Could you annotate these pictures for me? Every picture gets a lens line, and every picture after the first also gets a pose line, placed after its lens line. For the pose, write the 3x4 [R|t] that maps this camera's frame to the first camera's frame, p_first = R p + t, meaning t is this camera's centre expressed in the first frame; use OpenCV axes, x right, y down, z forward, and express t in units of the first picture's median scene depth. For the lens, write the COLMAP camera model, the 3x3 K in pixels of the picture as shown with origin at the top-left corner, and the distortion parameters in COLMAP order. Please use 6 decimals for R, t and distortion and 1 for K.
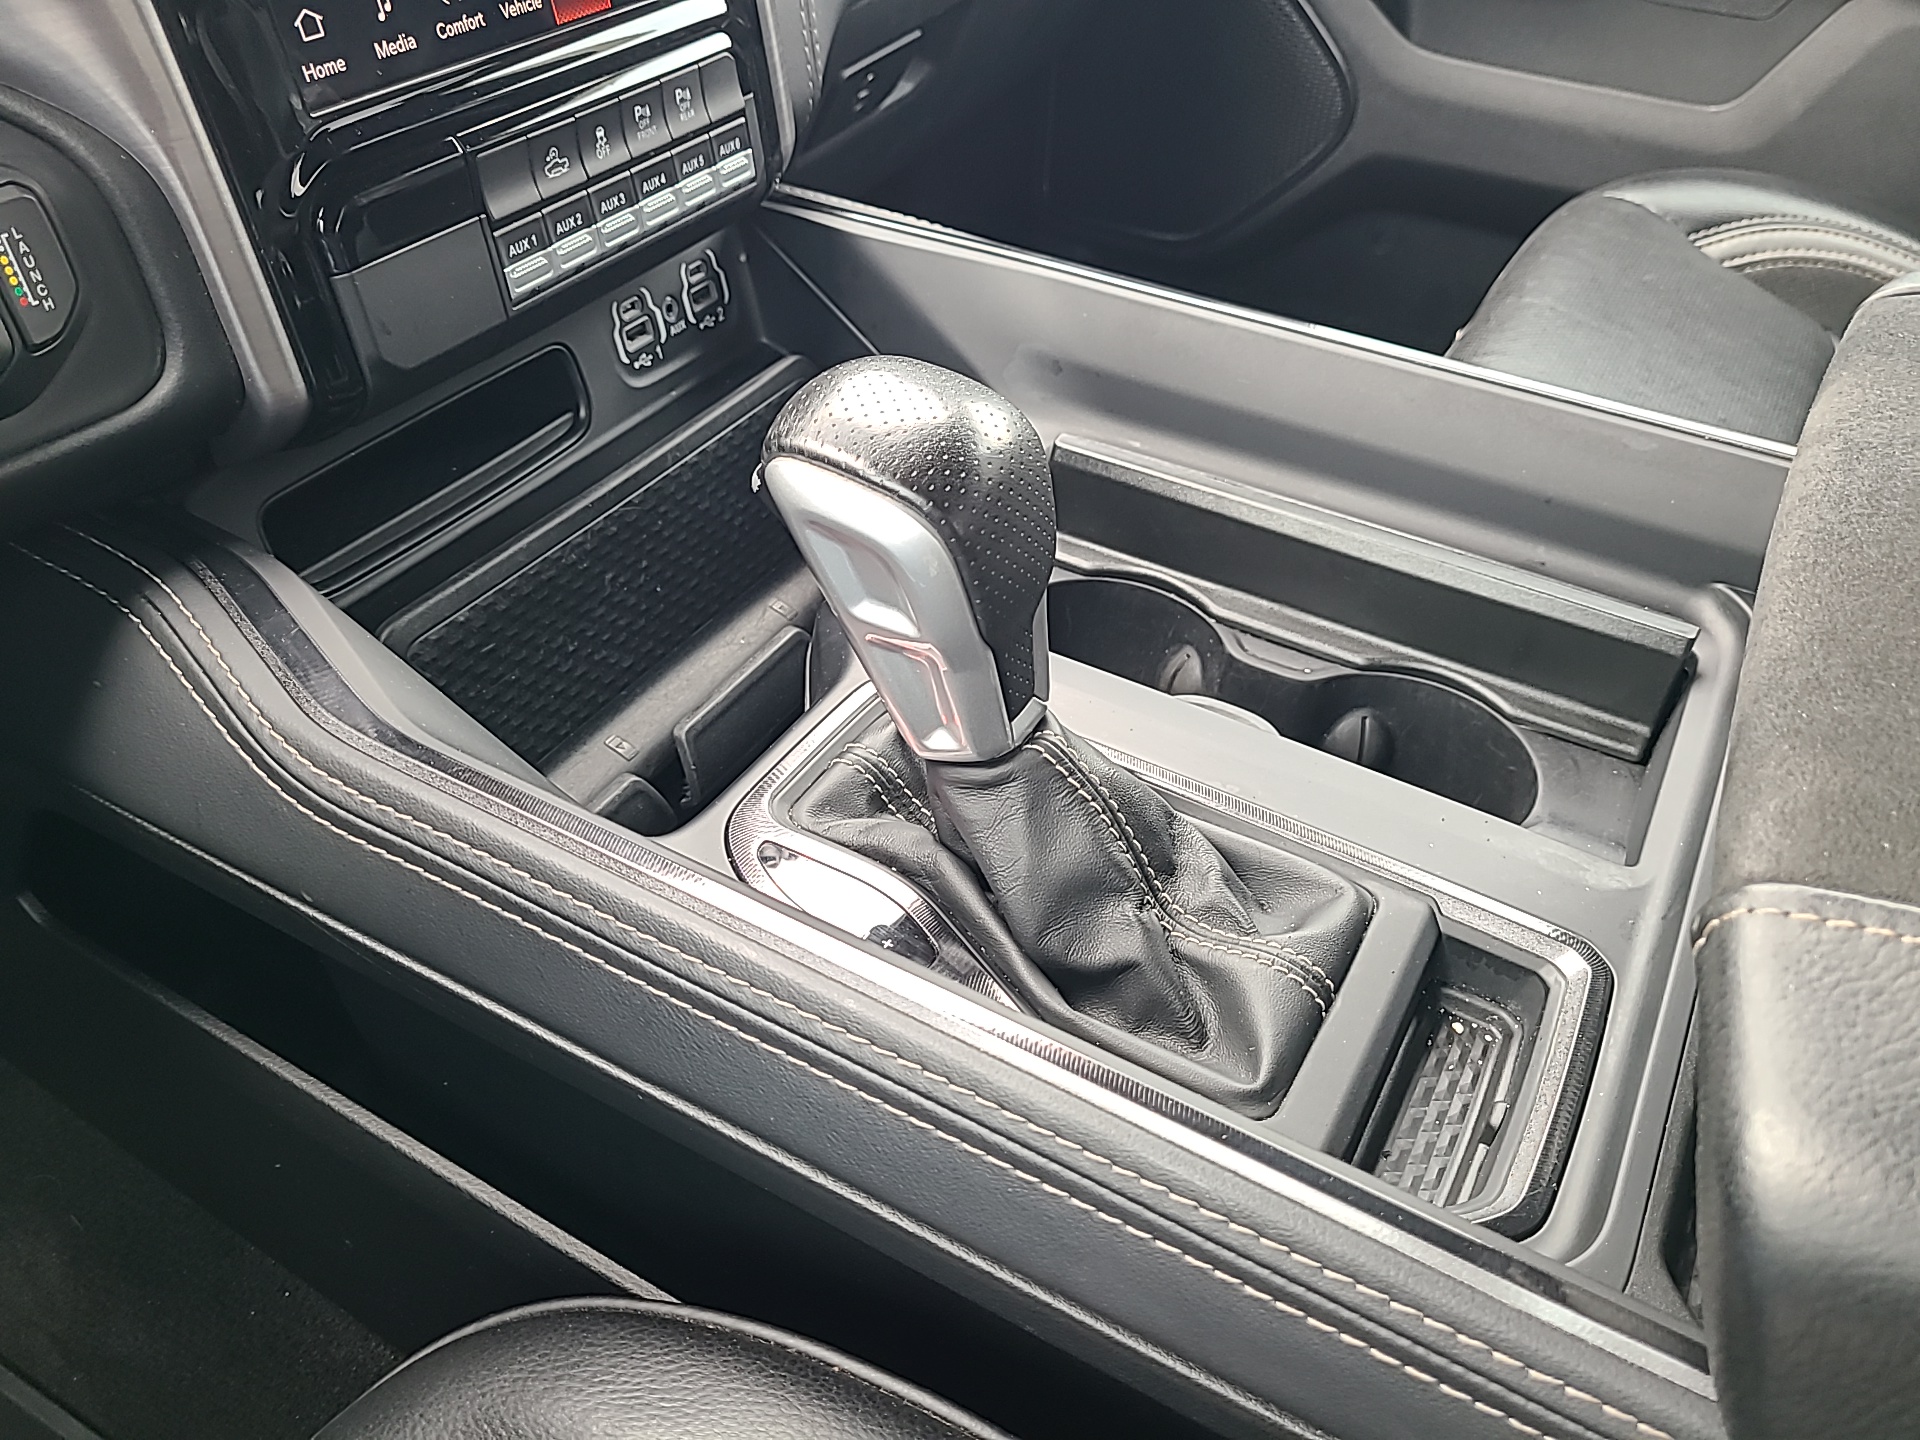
lens RADIAL K [[1465.0, 0, 939.5], [0, 1465.0, 709.6], [0, 0, 1]] dist [0.036997, -0.039055]
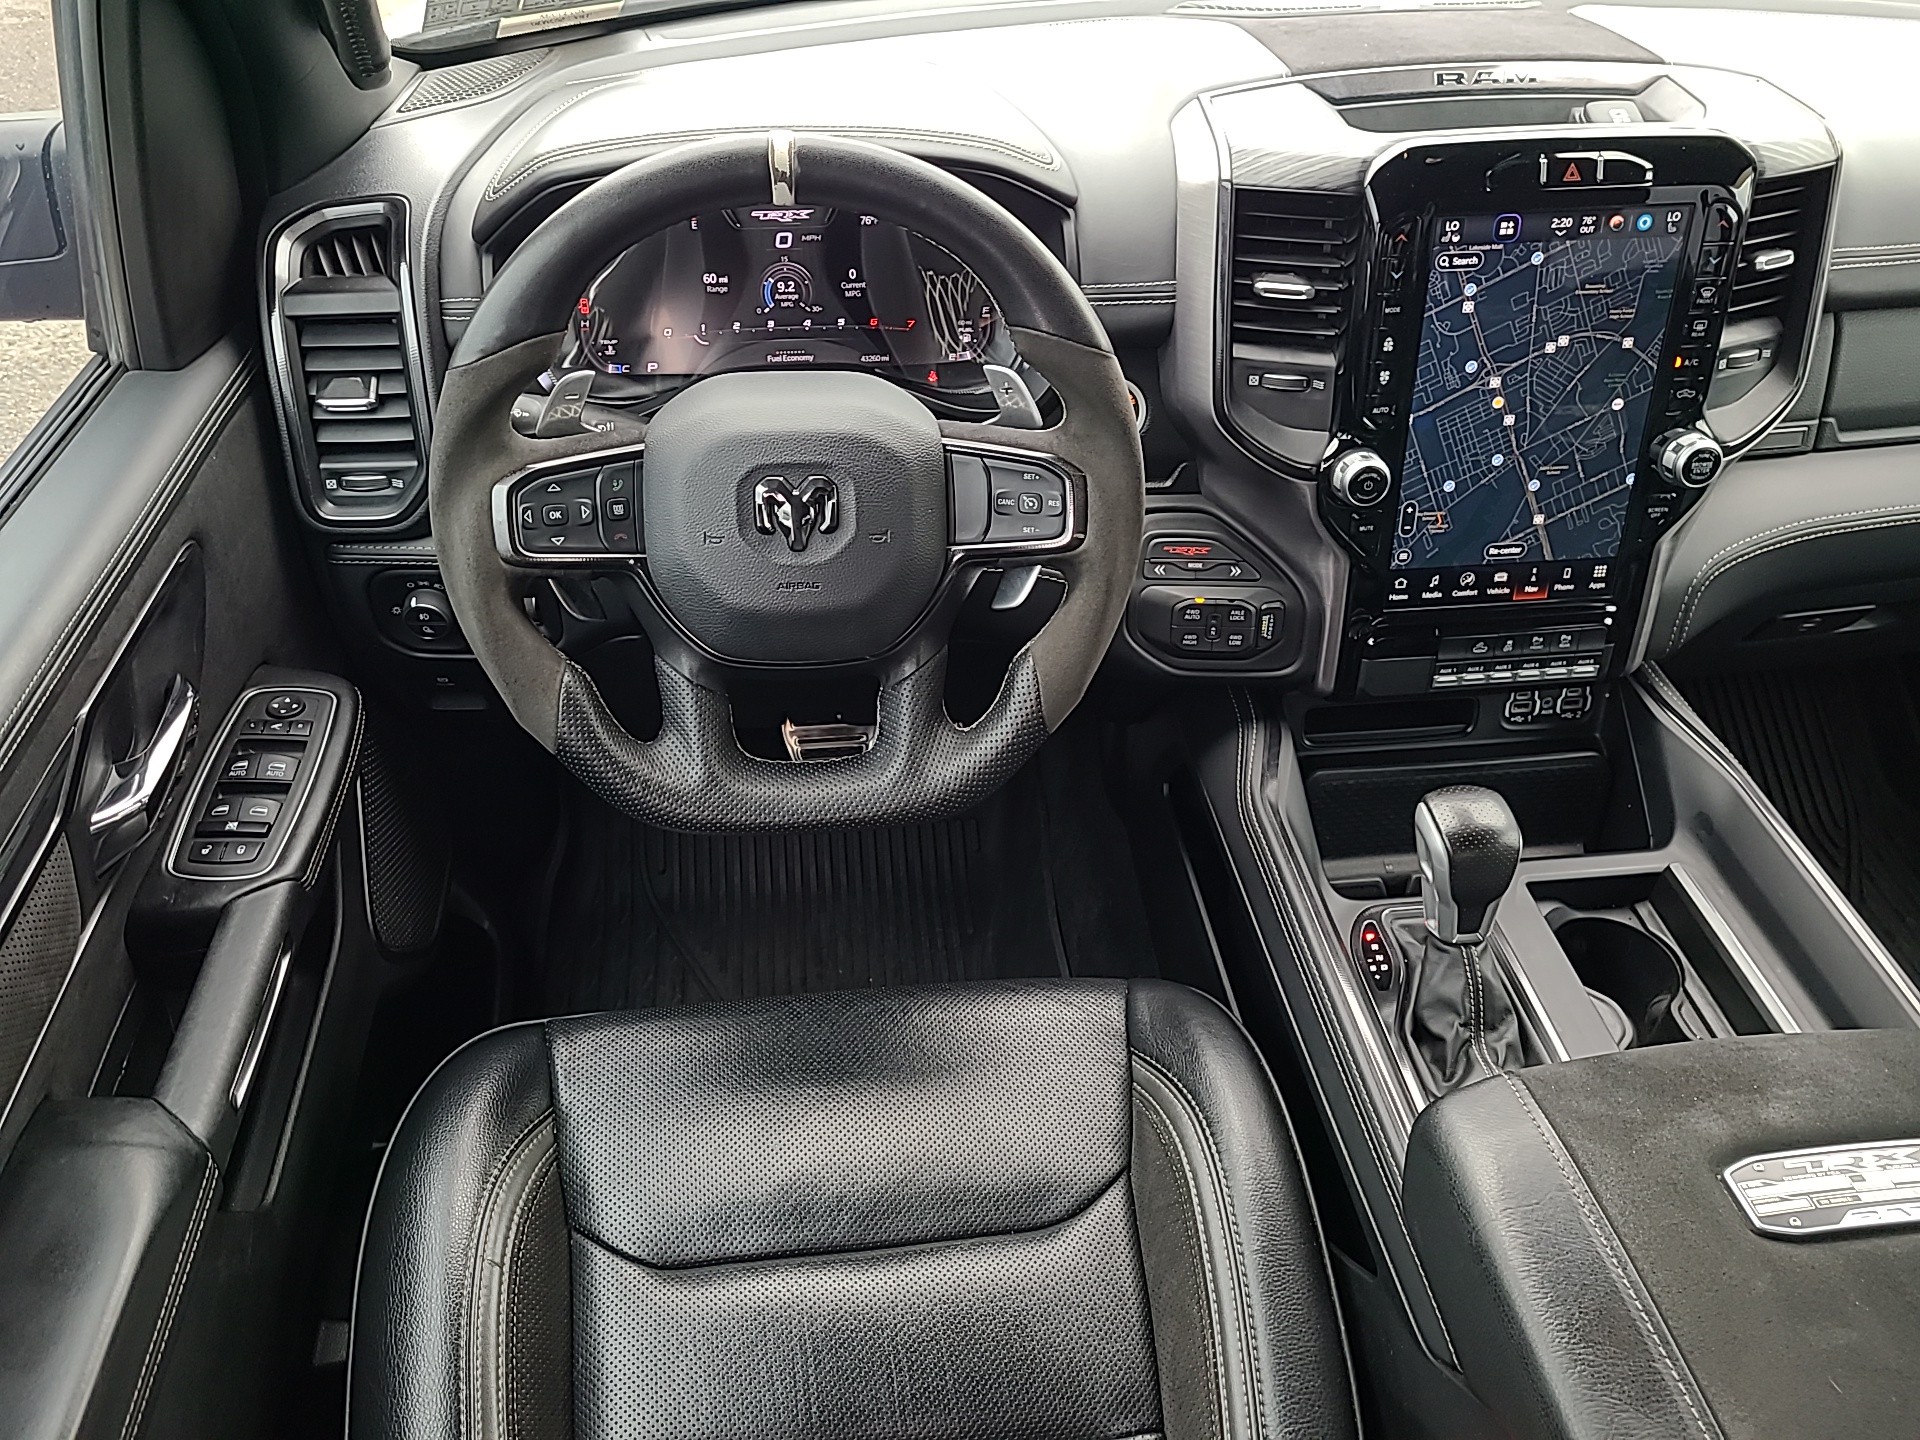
lens RADIAL K [[1465.0, 0, 949.7], [0, 1465.0, 724.5], [0, 0, 1]] dist [0.036997, -0.039055]
pose [[0.587240, 0.498255, -0.637880, 0.801828], [-0.503975, 0.841755, 0.193539, -0.284273], [0.633371, 0.207822, 0.745420, -1.275402]]
